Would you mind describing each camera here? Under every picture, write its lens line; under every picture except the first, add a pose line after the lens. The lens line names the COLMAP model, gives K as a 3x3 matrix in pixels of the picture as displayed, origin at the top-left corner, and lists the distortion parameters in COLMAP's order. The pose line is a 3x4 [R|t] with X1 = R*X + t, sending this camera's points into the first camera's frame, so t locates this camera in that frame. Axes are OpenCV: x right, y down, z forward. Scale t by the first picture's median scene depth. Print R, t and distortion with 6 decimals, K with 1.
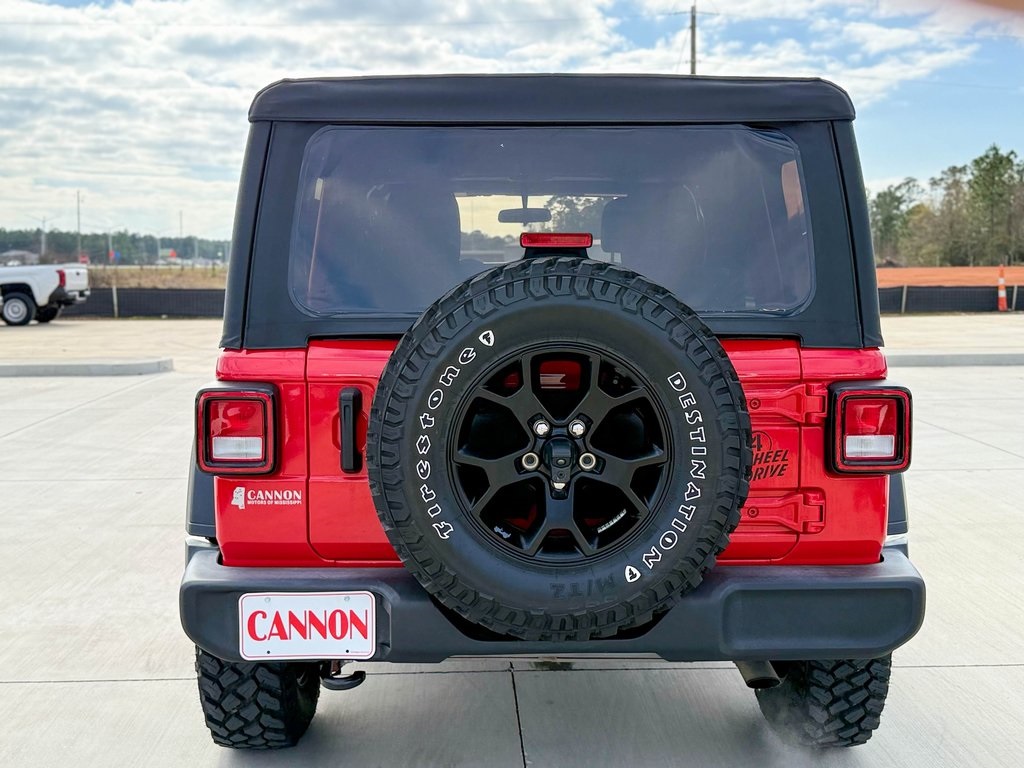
lens RADIAL K [[1149.3, 0, 512.0], [0, 1149.3, 384.0], [0, 0, 1]] dist [0.101077, -0.041884]
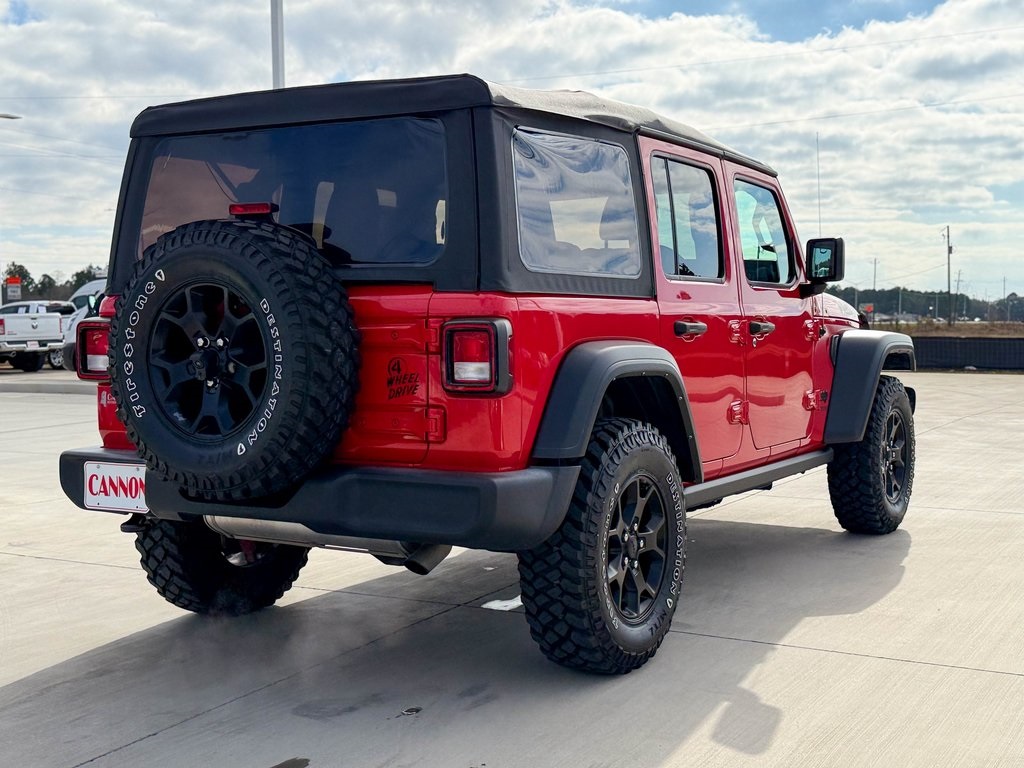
lens RADIAL K [[1360.8, 0, 551.1], [0, 1360.8, 382.8], [0, 0, 1]] dist [0.018096, 0.031388]
pose [[0.866505, 0.024933, -0.498545, 1.206194], [-0.053653, 0.997618, -0.043360, 0.136053], [0.496276, 0.064320, 0.865779, -0.205952]]
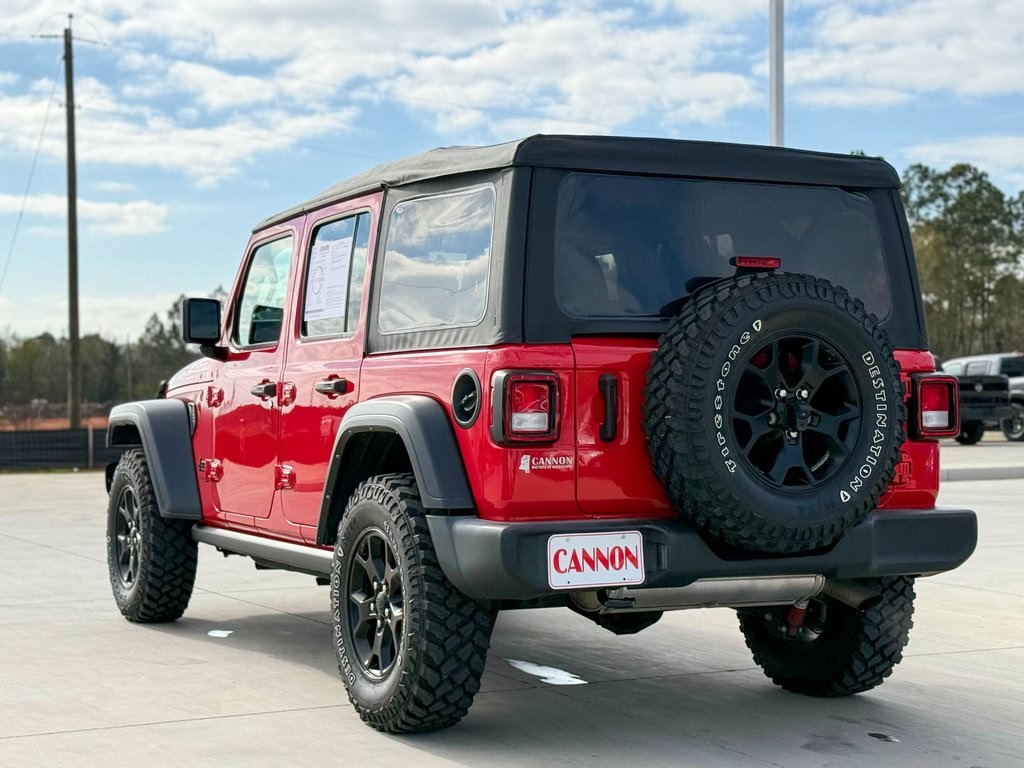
lens RADIAL K [[1739.2, 0, 512.0], [0, 1739.2, 384.0], [0, 0, 1]] dist [0.218638, -0.066333]
pose [[0.899565, 0.002769, 0.436778, -1.180315], [0.048884, 0.993059, -0.106975, 0.235789], [-0.434043, 0.117582, 0.893186, -0.734417]]
